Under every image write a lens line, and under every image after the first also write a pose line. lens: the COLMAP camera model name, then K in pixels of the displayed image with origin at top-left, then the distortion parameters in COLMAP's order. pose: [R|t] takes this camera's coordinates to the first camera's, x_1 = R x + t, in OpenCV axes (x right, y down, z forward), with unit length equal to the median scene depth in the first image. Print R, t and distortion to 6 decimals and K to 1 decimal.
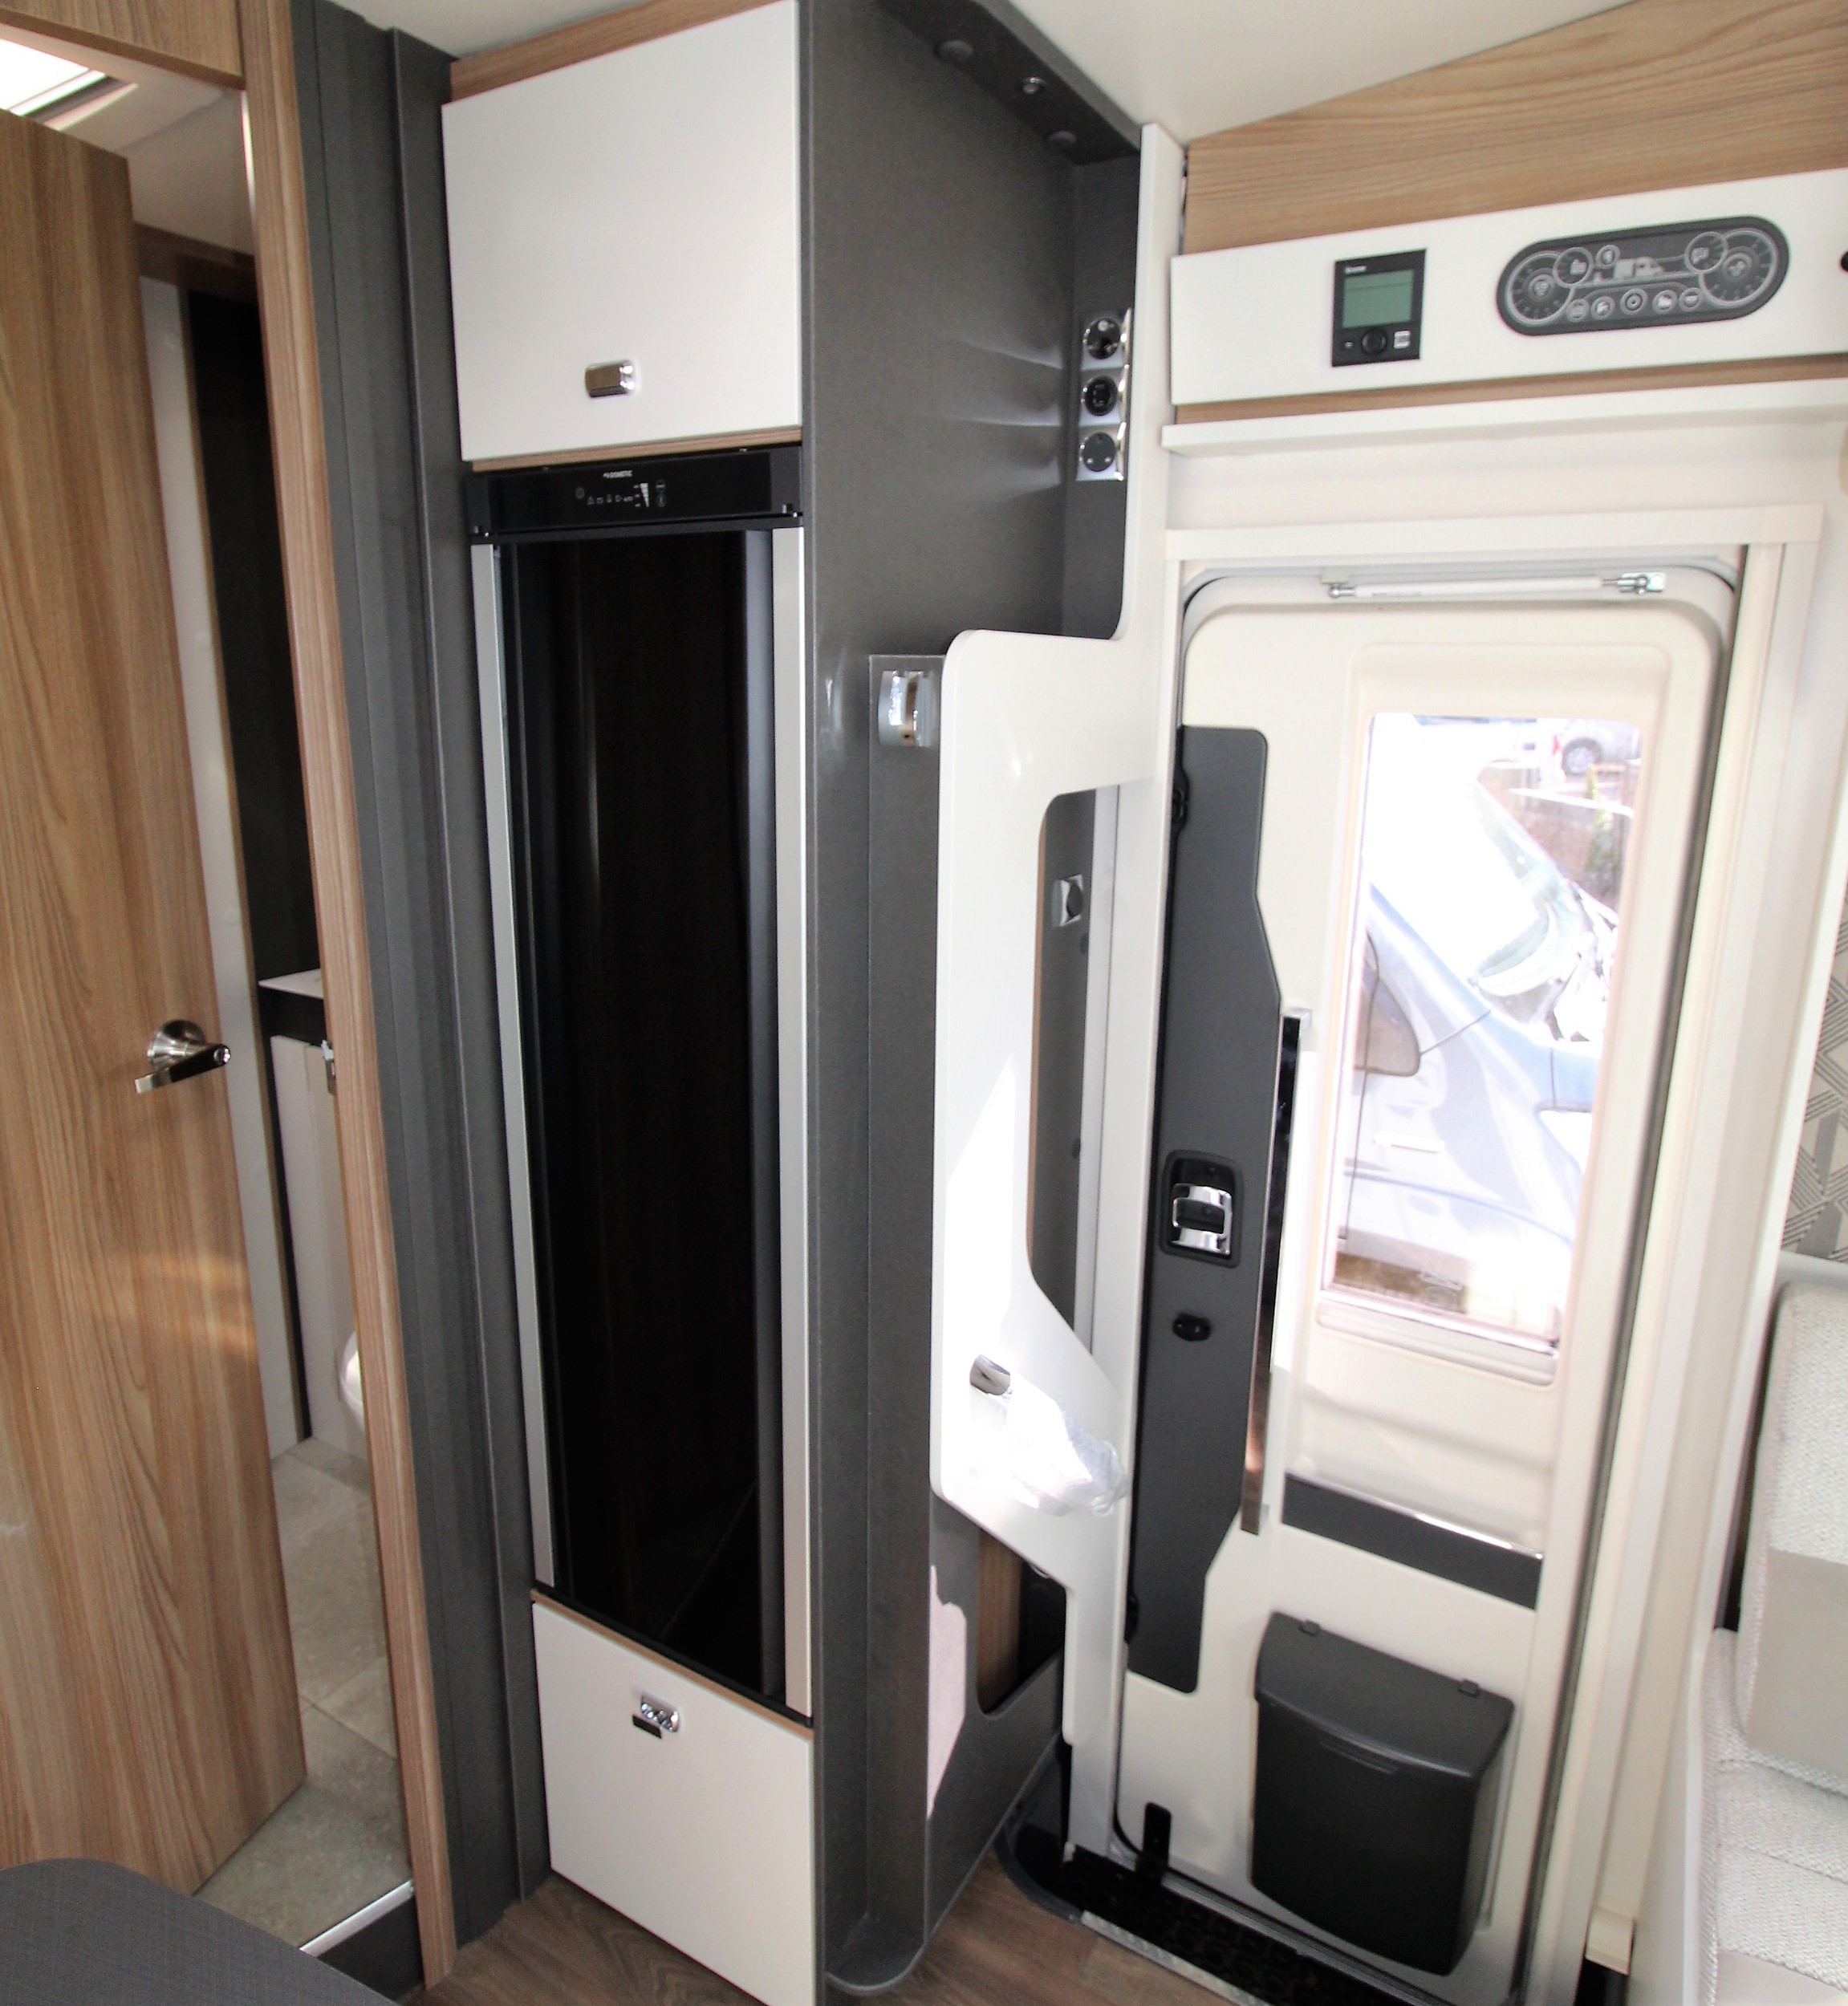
lens RADIAL K [[1281.5, 0, 927.0], [0, 1281.5, 974.5], [0, 0, 1]] dist [-0.004231, -0.000392]
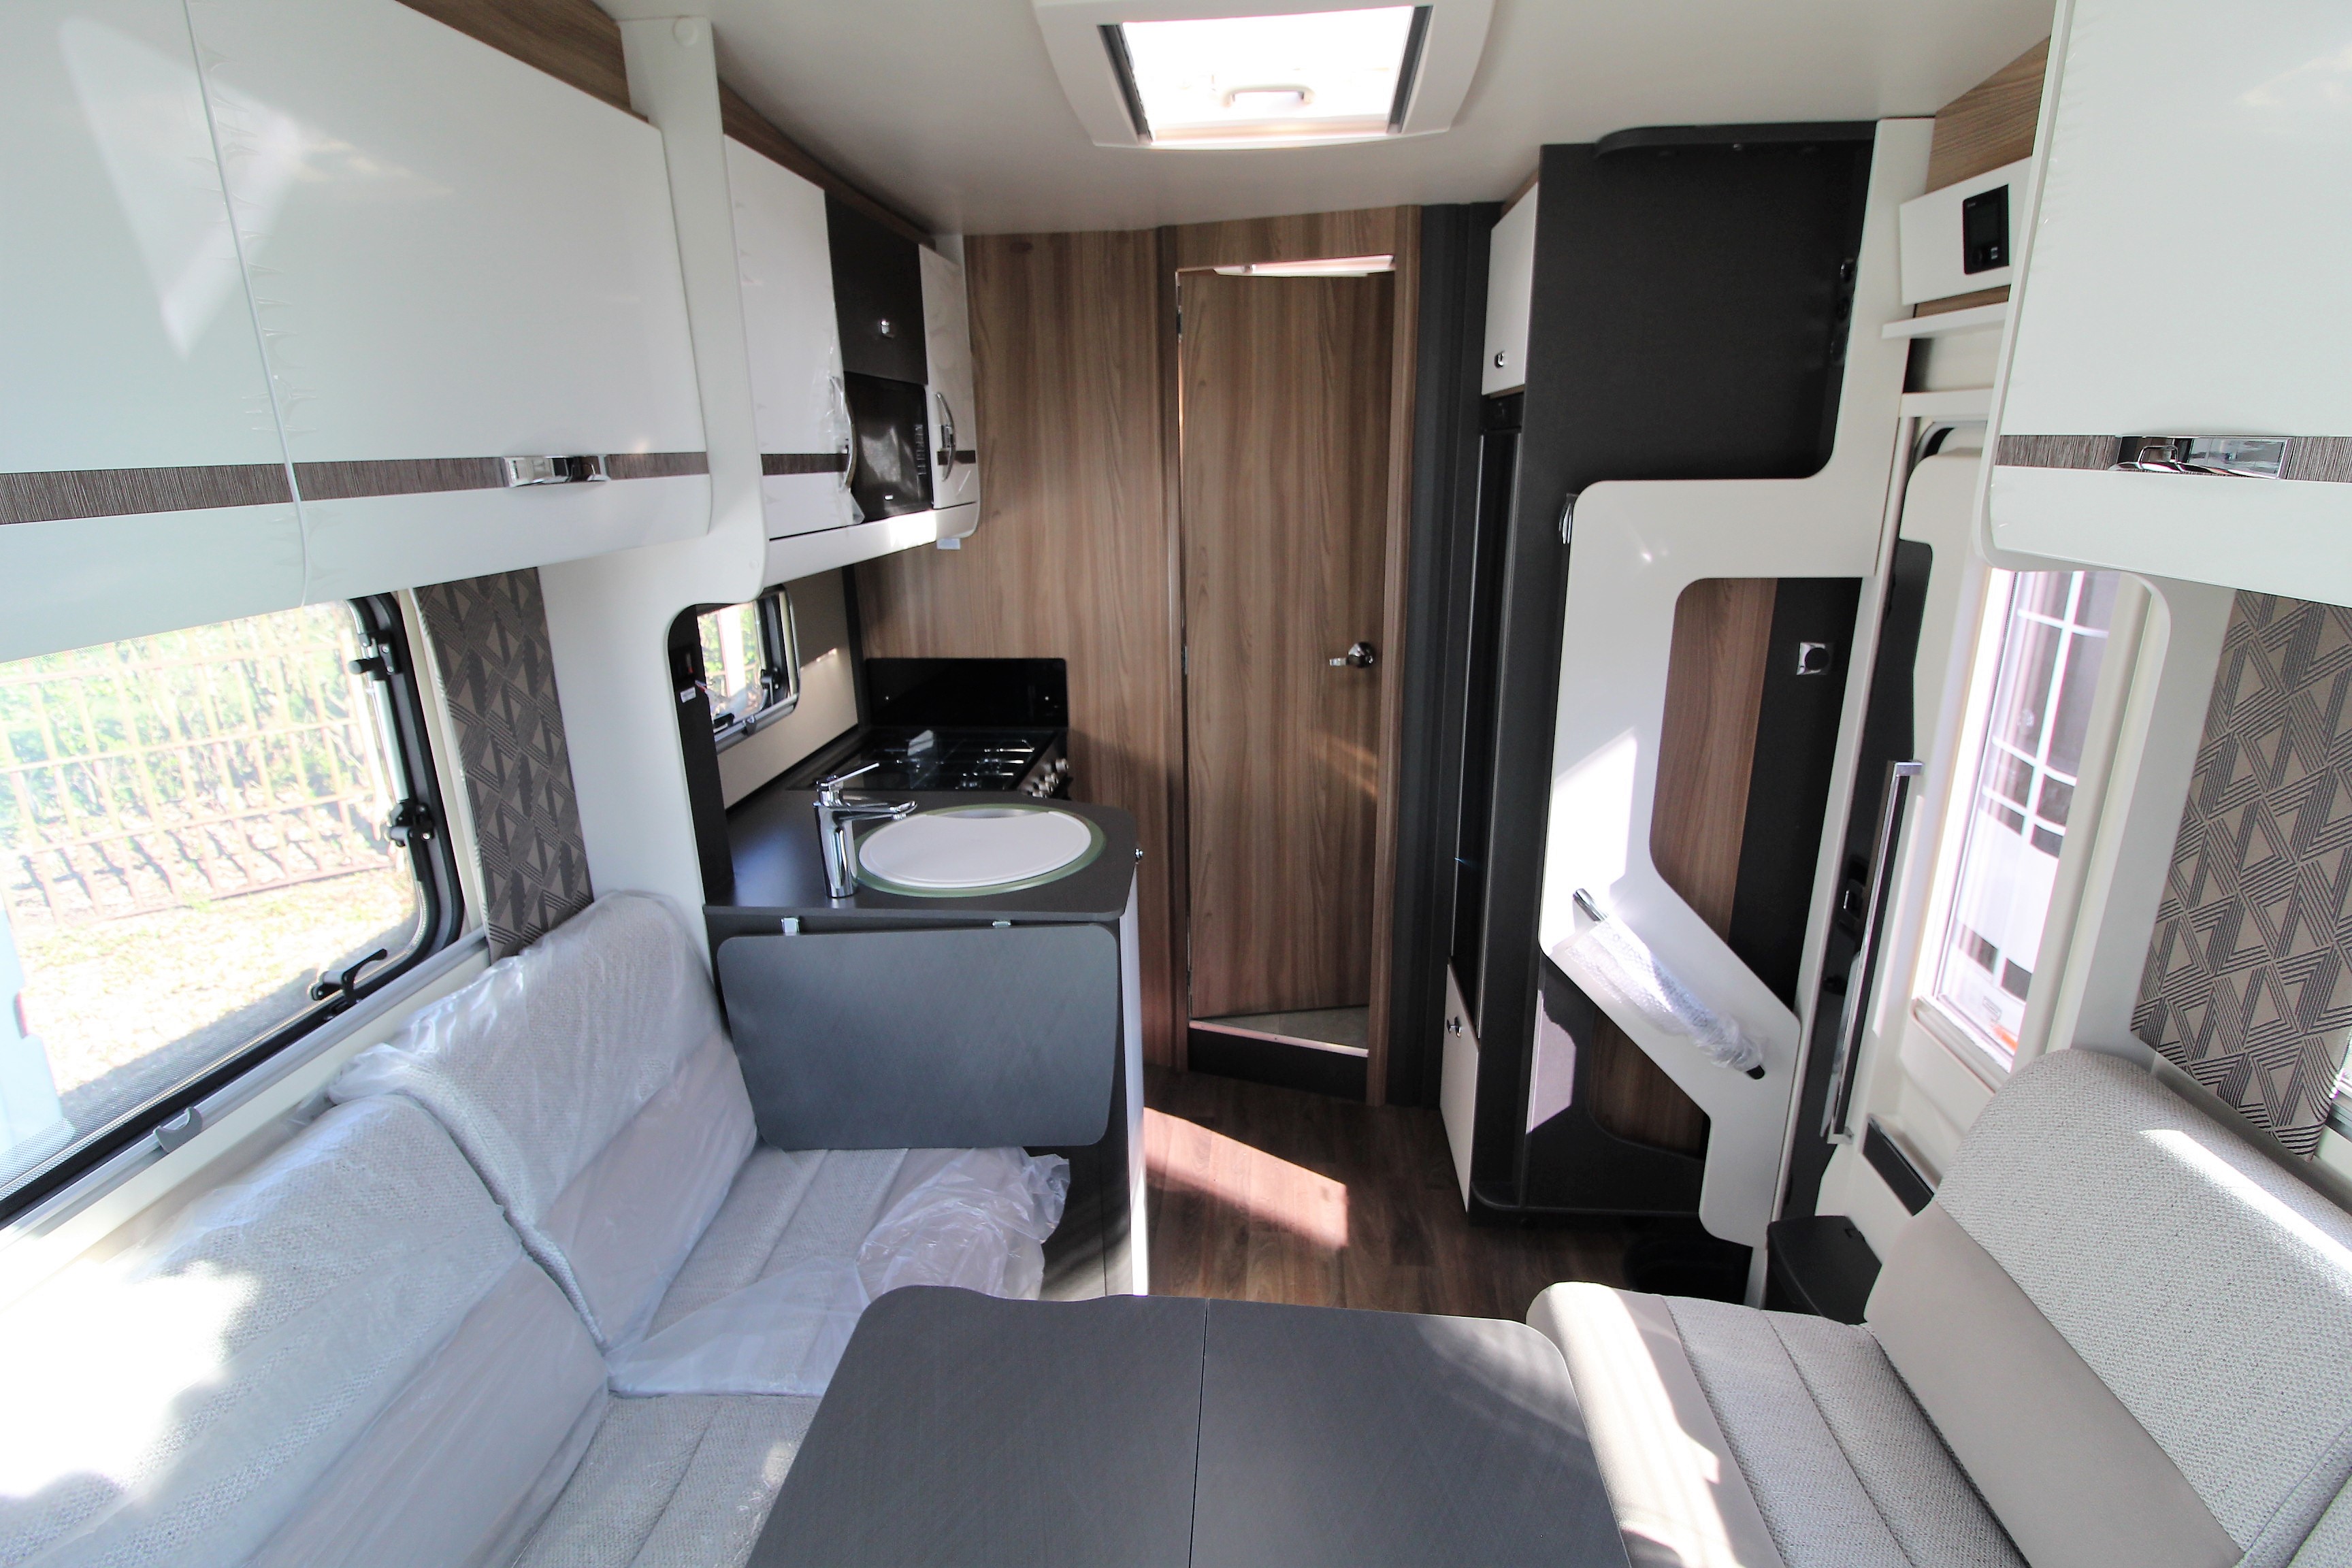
lens RADIAL K [[1111.6, 0, 1176.0], [0, 1111.6, 784.0], [0, 0, 1]] dist [0.000803, 0.000261]
pose [[0.423025, 0.241117, -0.873448, 1.116597], [-0.187796, 0.966346, 0.175809, -0.007702], [0.886444, 0.089658, 0.454069, -0.218158]]
